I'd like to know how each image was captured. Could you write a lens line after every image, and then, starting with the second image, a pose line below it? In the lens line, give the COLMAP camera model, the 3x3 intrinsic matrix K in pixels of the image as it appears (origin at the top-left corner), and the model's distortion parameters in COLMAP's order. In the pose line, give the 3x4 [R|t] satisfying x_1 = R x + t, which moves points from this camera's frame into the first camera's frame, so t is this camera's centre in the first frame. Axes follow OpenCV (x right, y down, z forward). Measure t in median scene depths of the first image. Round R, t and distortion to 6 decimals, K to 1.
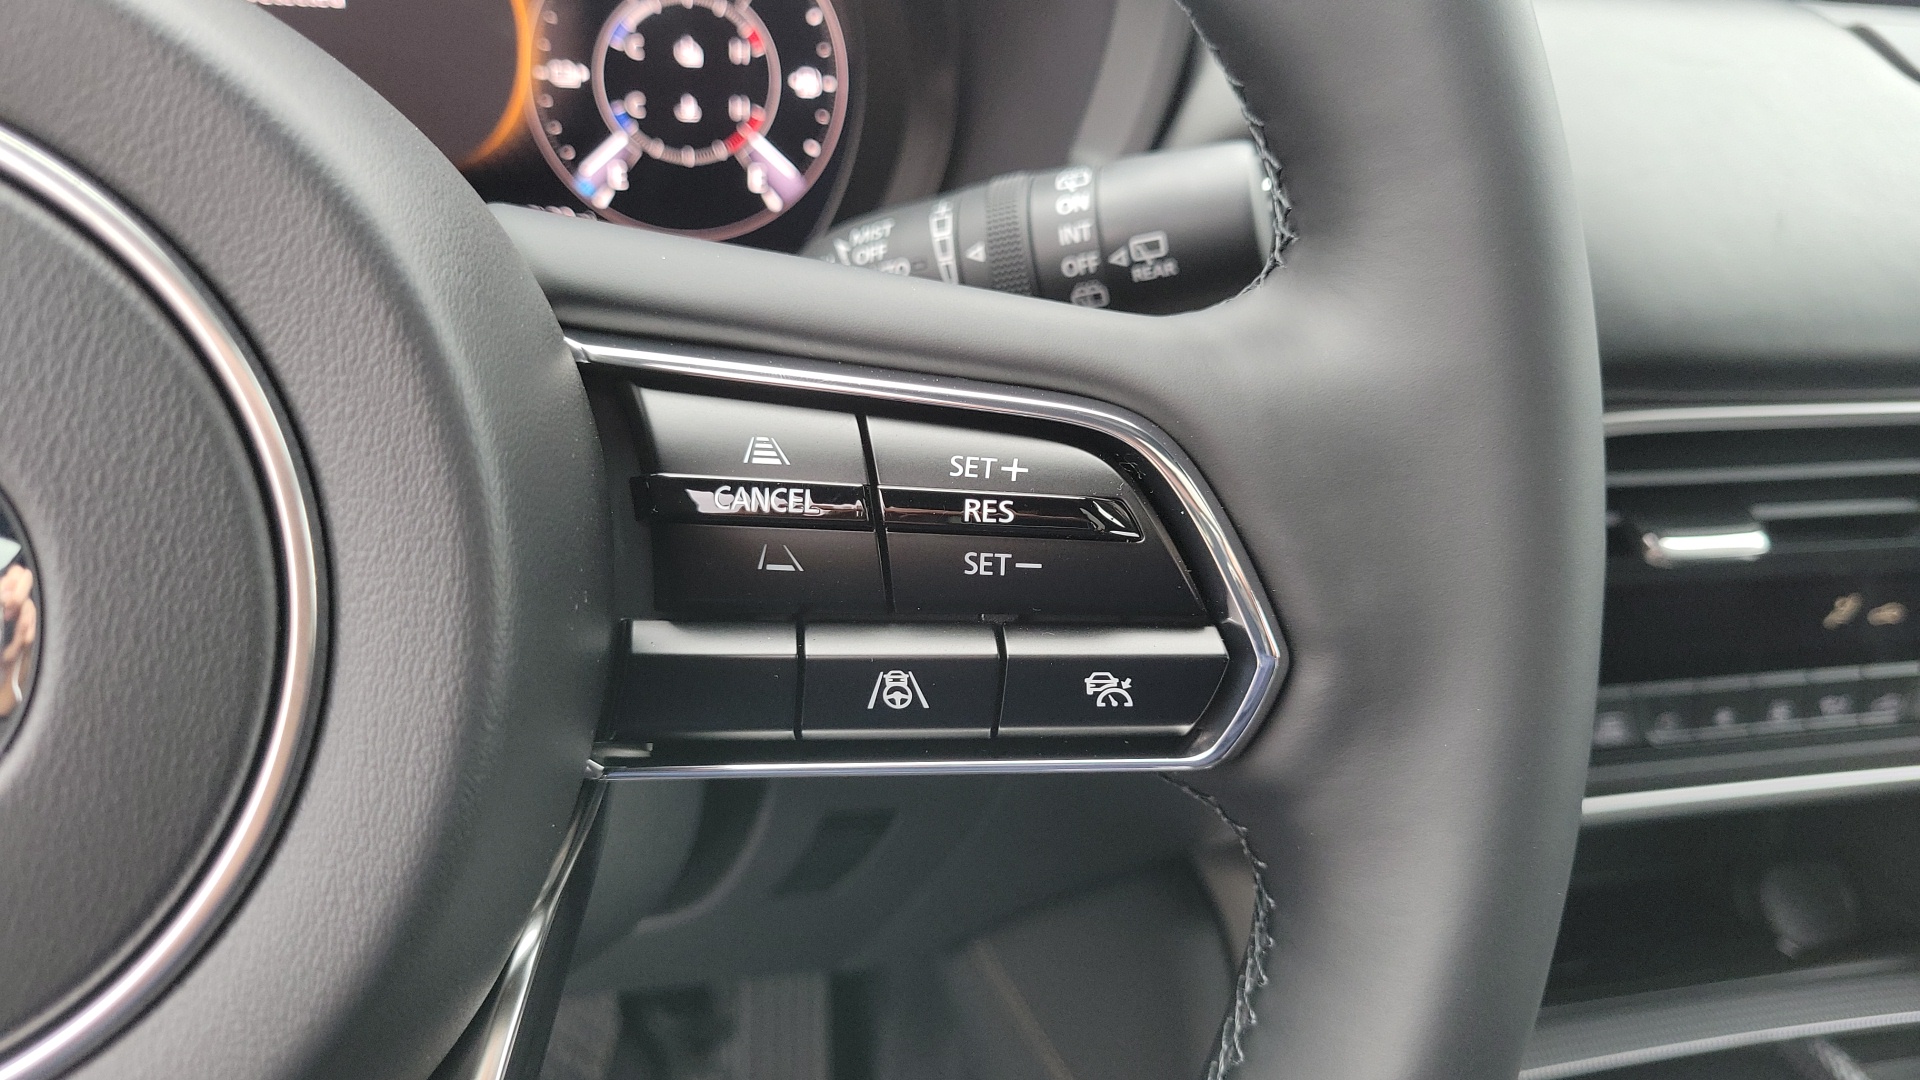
lens RADIAL K [[1438.5, 0, 939.6], [0, 1438.5, 506.9], [0, 0, 1]] dist [0.039248, -0.010376]
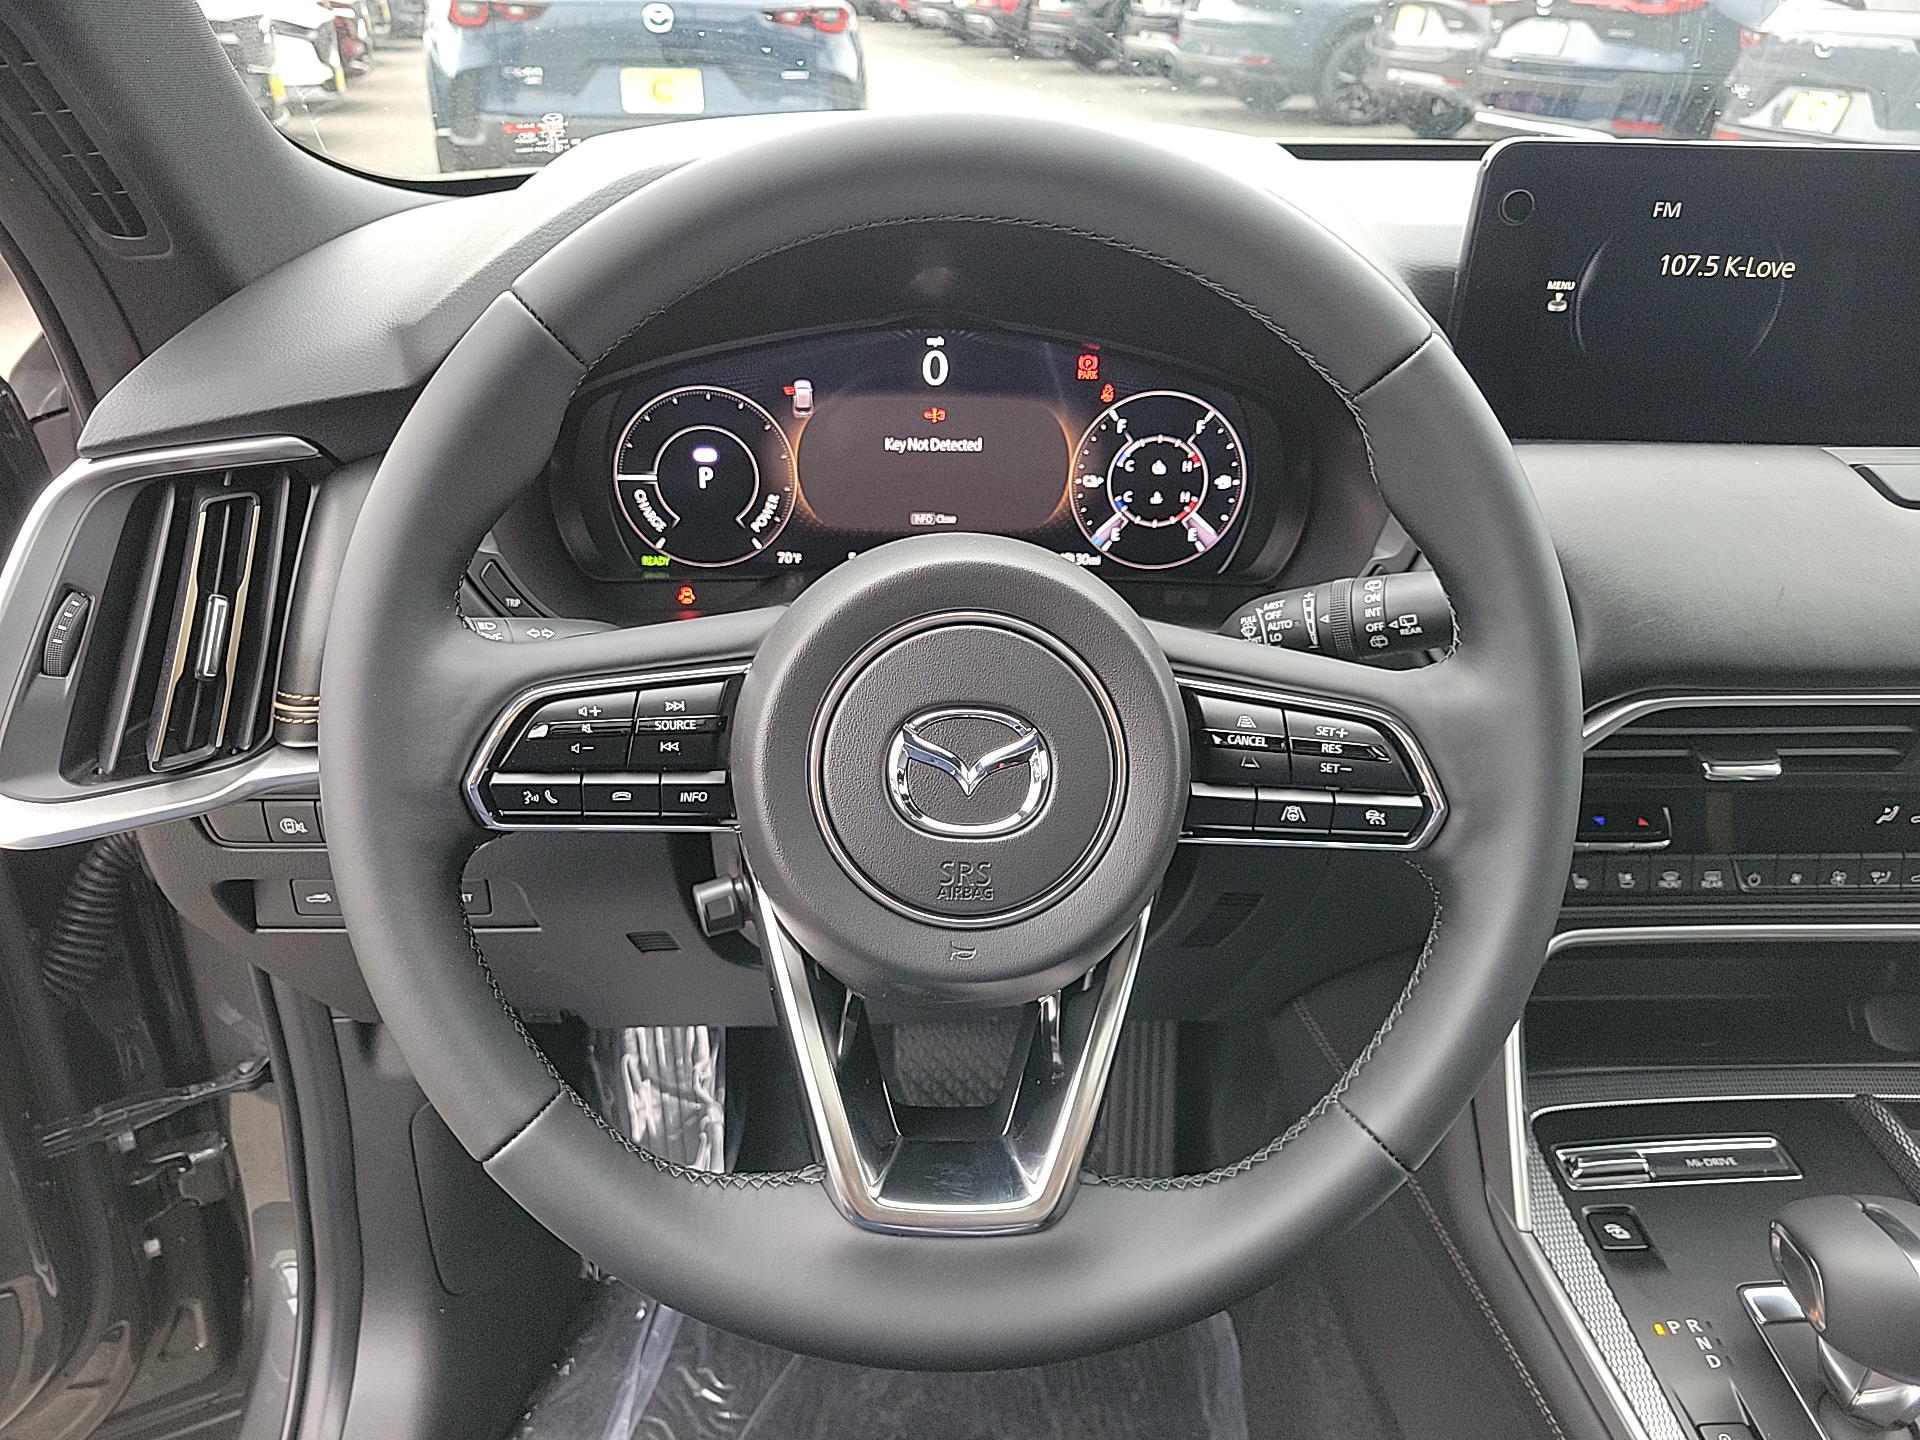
lens RADIAL K [[1478.6, 0, 966.4], [0, 1478.6, 703.0], [0, 0, 1]] dist [0.040383, -0.025708]
pose [[0.982838, 0.039855, -0.180117, -0.066549], [-0.036420, 0.999087, 0.022338, -0.055942], [0.180842, -0.015395, 0.983392, -0.869196]]
